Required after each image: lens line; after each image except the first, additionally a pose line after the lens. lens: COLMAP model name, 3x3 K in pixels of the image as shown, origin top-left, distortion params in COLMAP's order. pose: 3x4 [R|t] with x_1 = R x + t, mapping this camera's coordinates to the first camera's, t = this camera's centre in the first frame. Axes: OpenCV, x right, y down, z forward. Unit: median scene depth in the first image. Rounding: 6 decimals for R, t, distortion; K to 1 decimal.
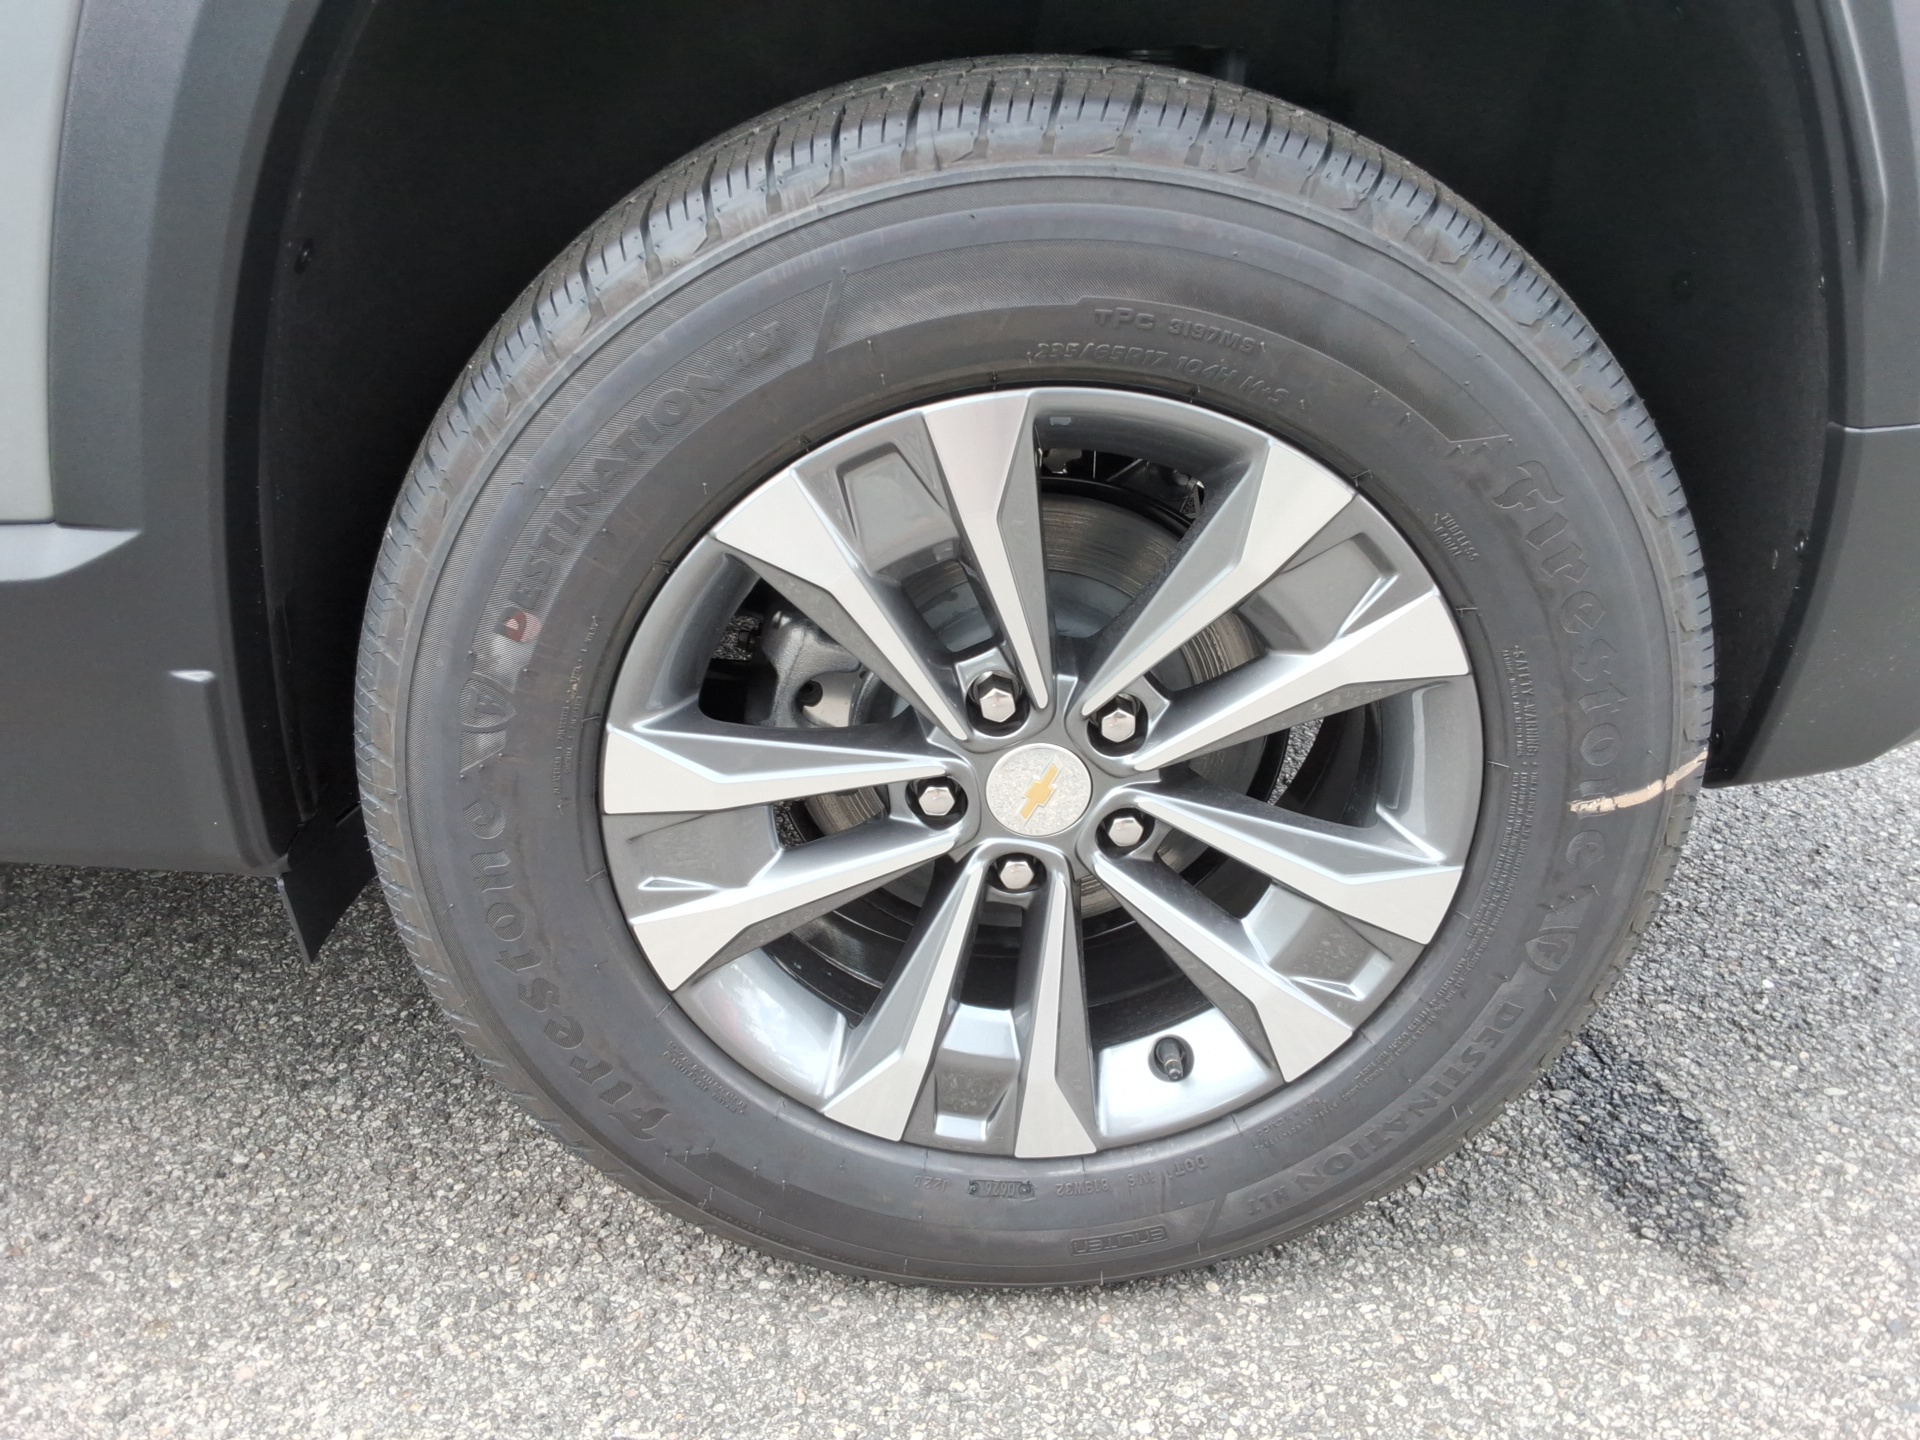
lens RADIAL K [[1546.1, 0, 961.3], [0, 1546.1, 723.0], [0, 0, 1]] dist [0.092117, -0.139415]
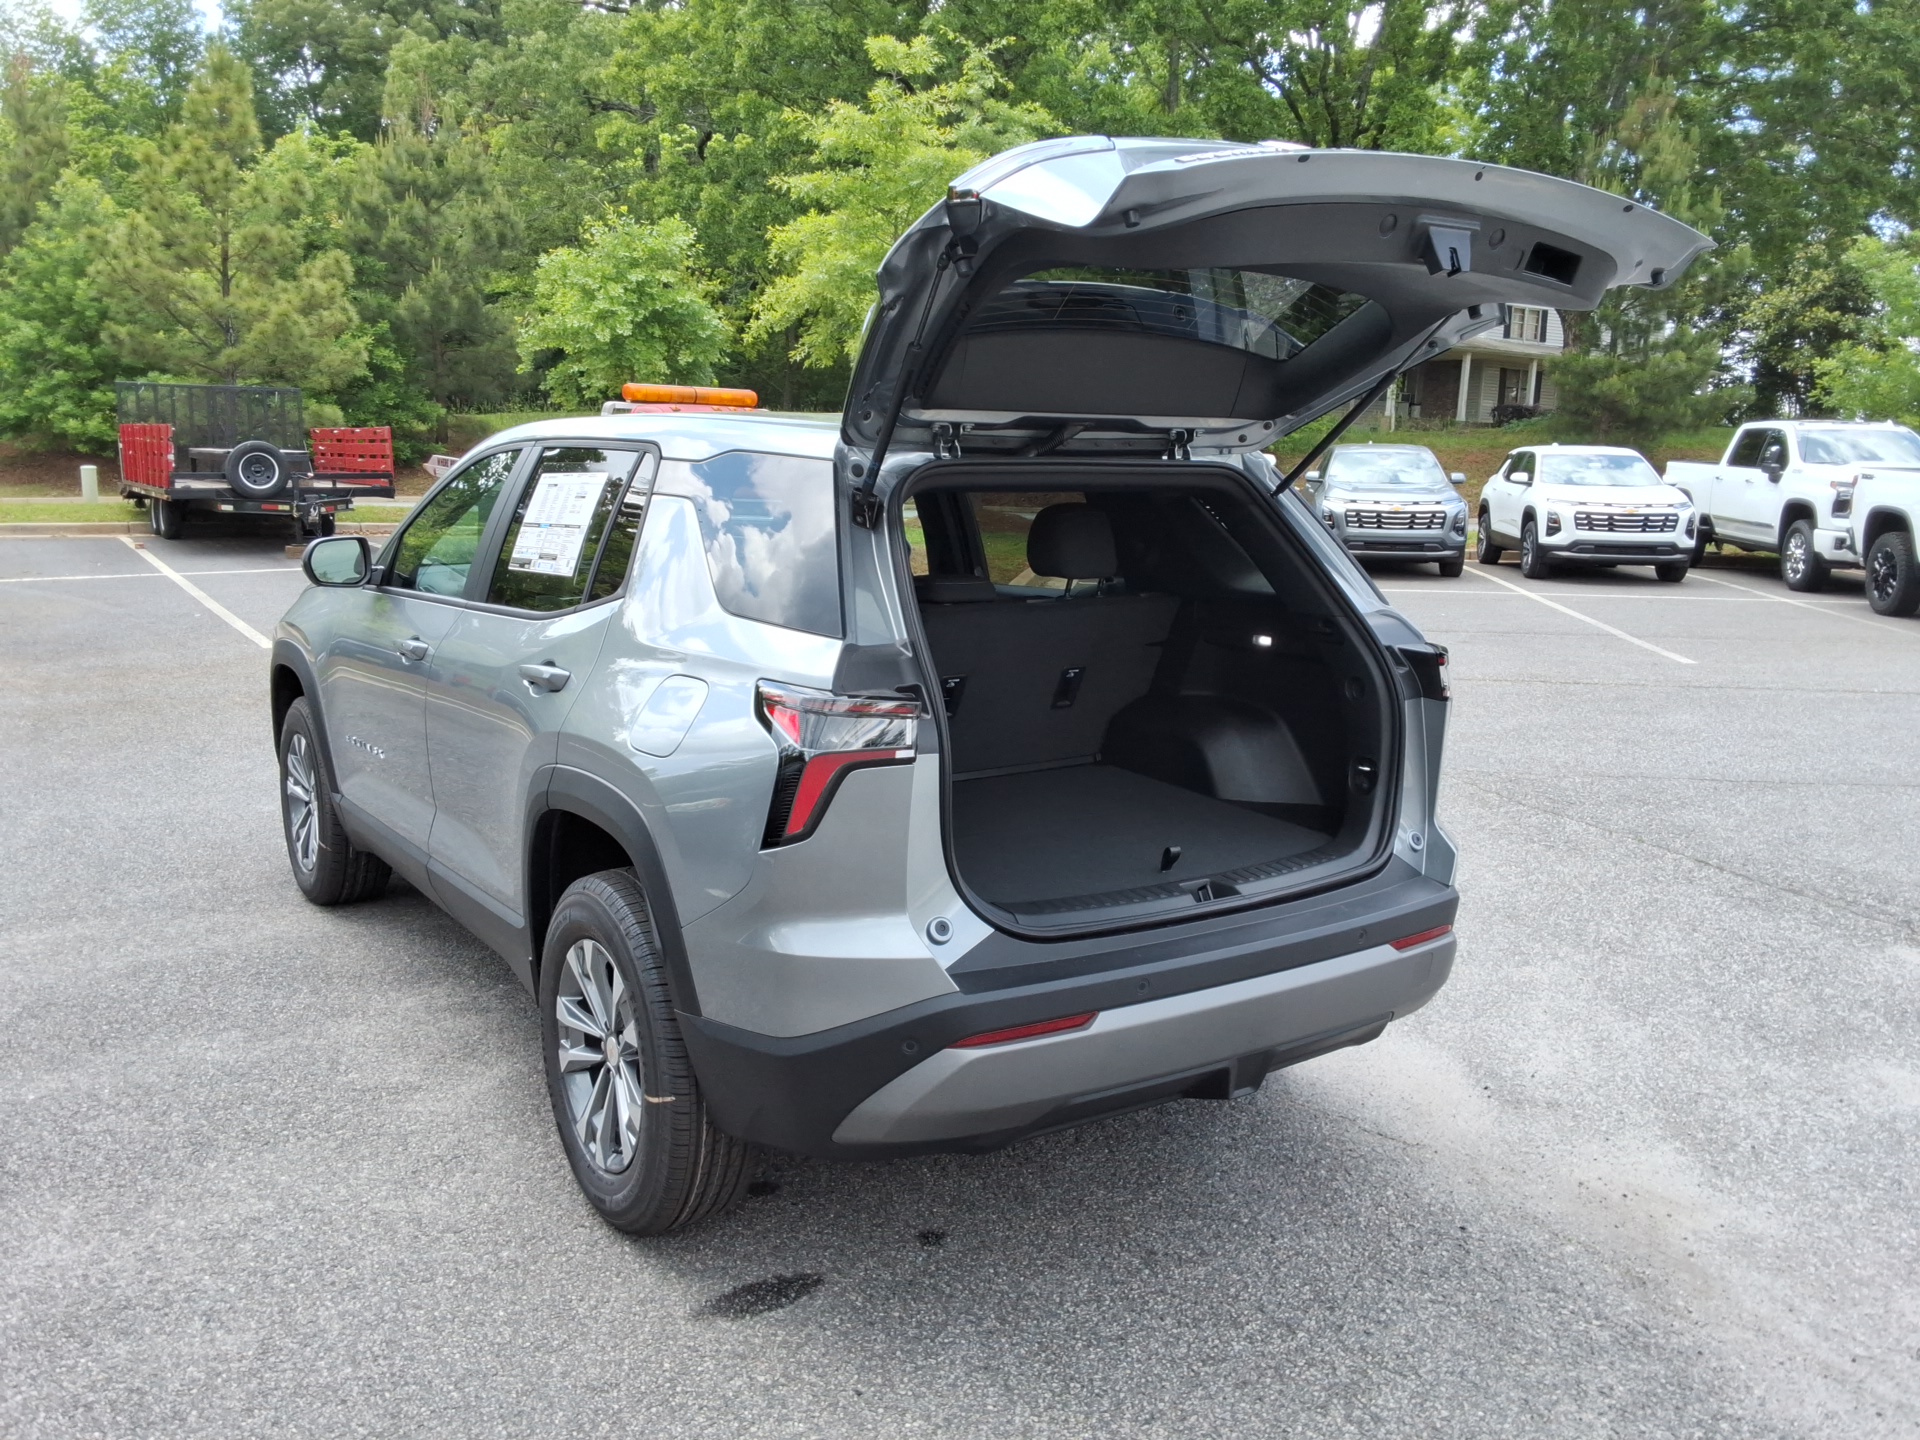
lens RADIAL K [[1546.1, 0, 971.6], [0, 1546.1, 702.6], [0, 0, 1]] dist [0.092117, -0.139415]
pose [[0.528389, 0.127120, -0.839432, 3.502004], [-0.390721, 0.914211, -0.107499, -0.647426], [0.753752, 0.384785, 0.532728, -0.649348]]
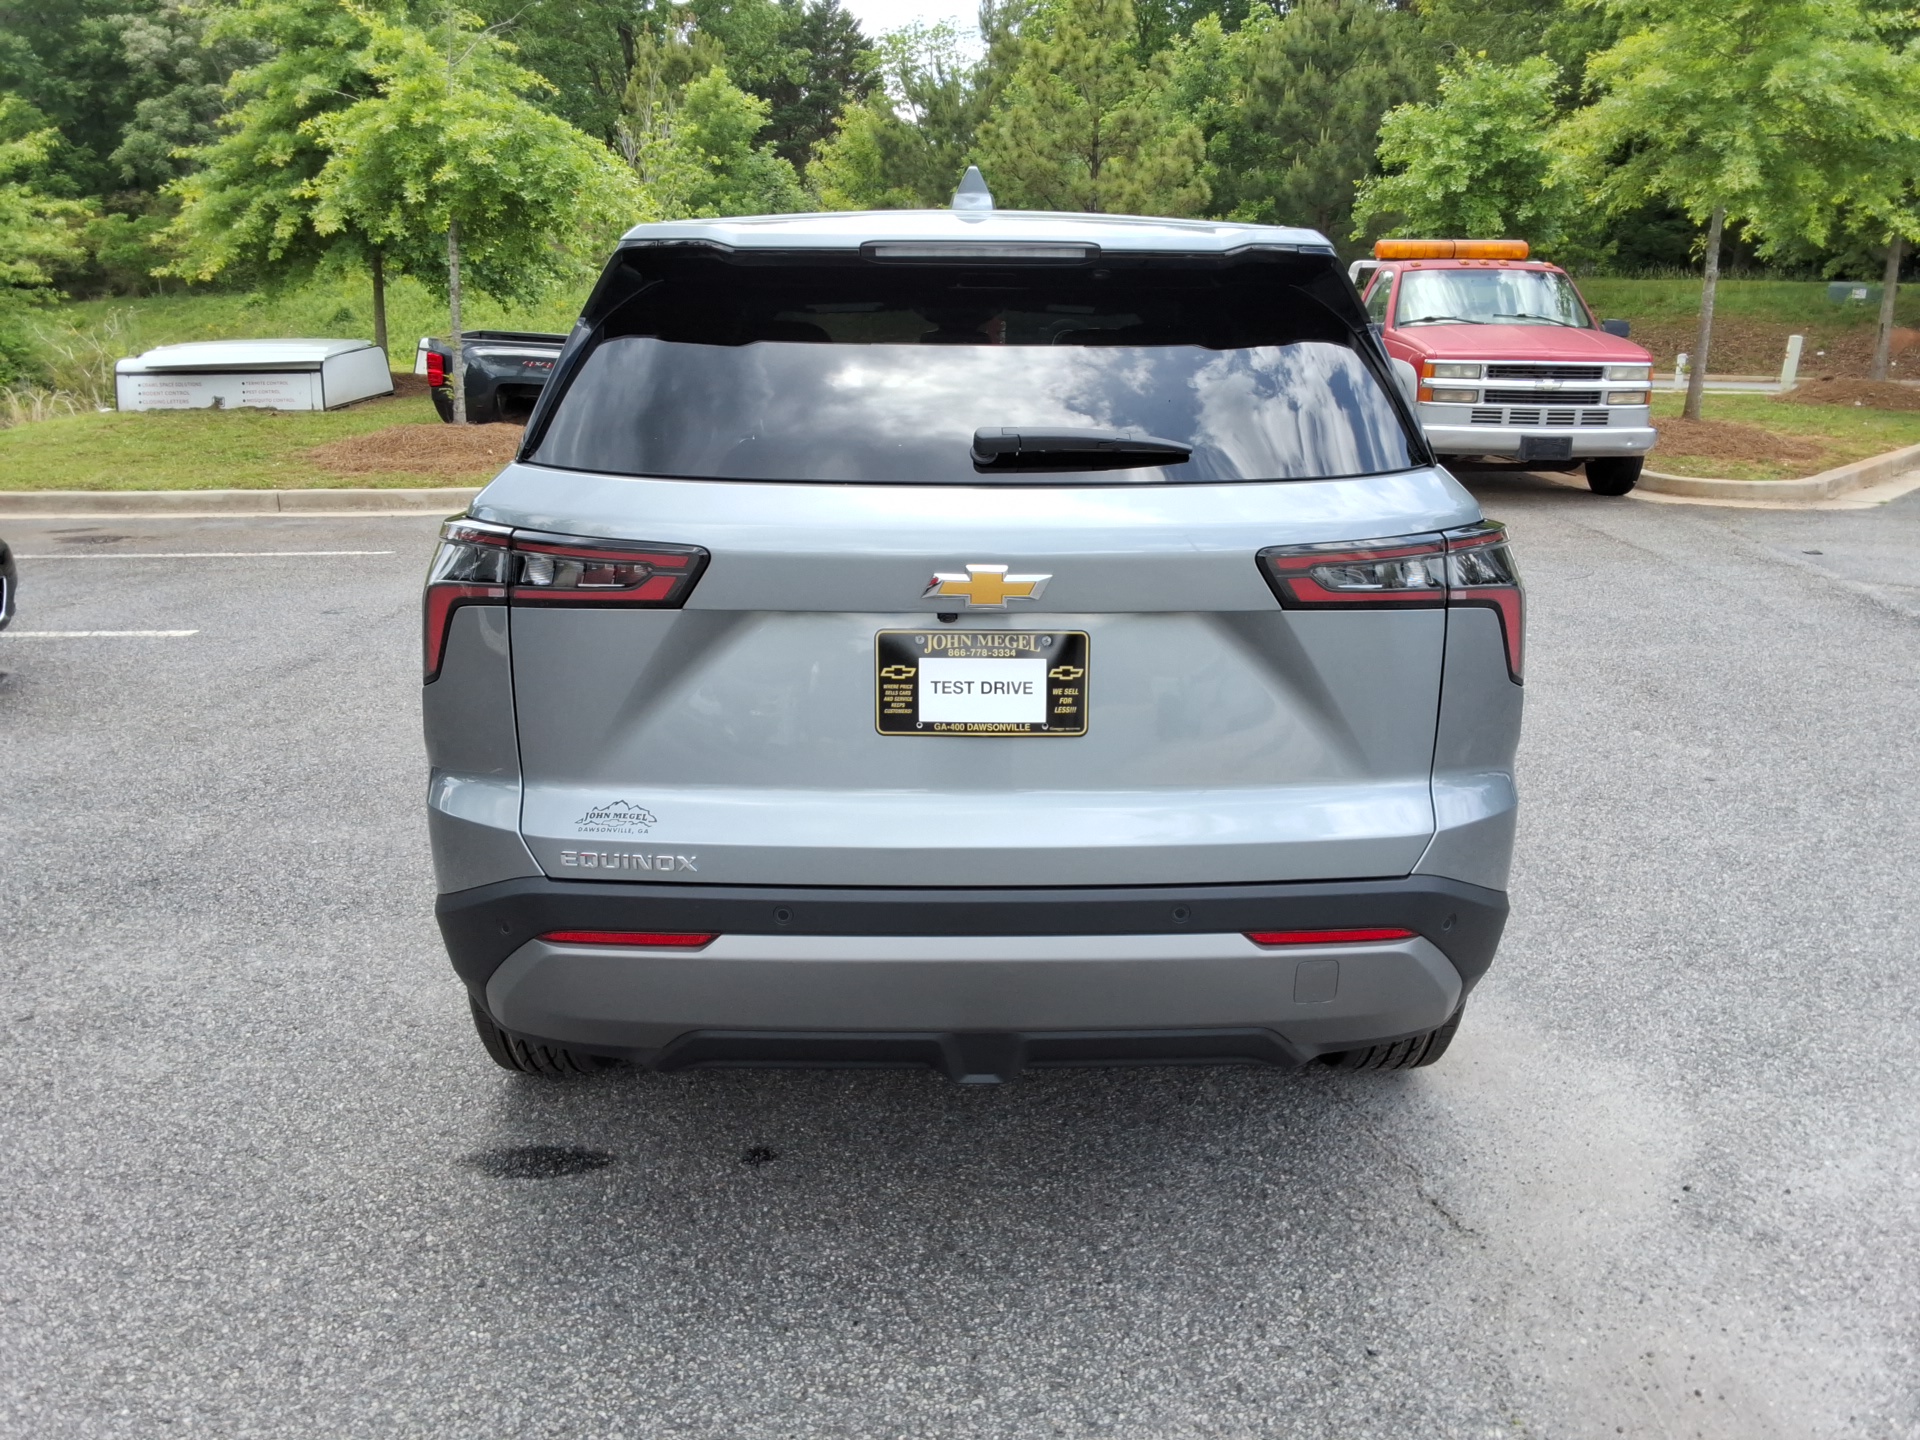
lens RADIAL K [[1546.1, 0, 971.1], [0, 1546.1, 704.2], [0, 0, 1]] dist [0.092117, -0.139415]
pose [[-0.024579, 0.222616, -0.974596, 3.482794], [-0.457297, 0.864411, 0.208981, -1.553369], [0.888974, 0.450816, 0.080555, 1.425457]]
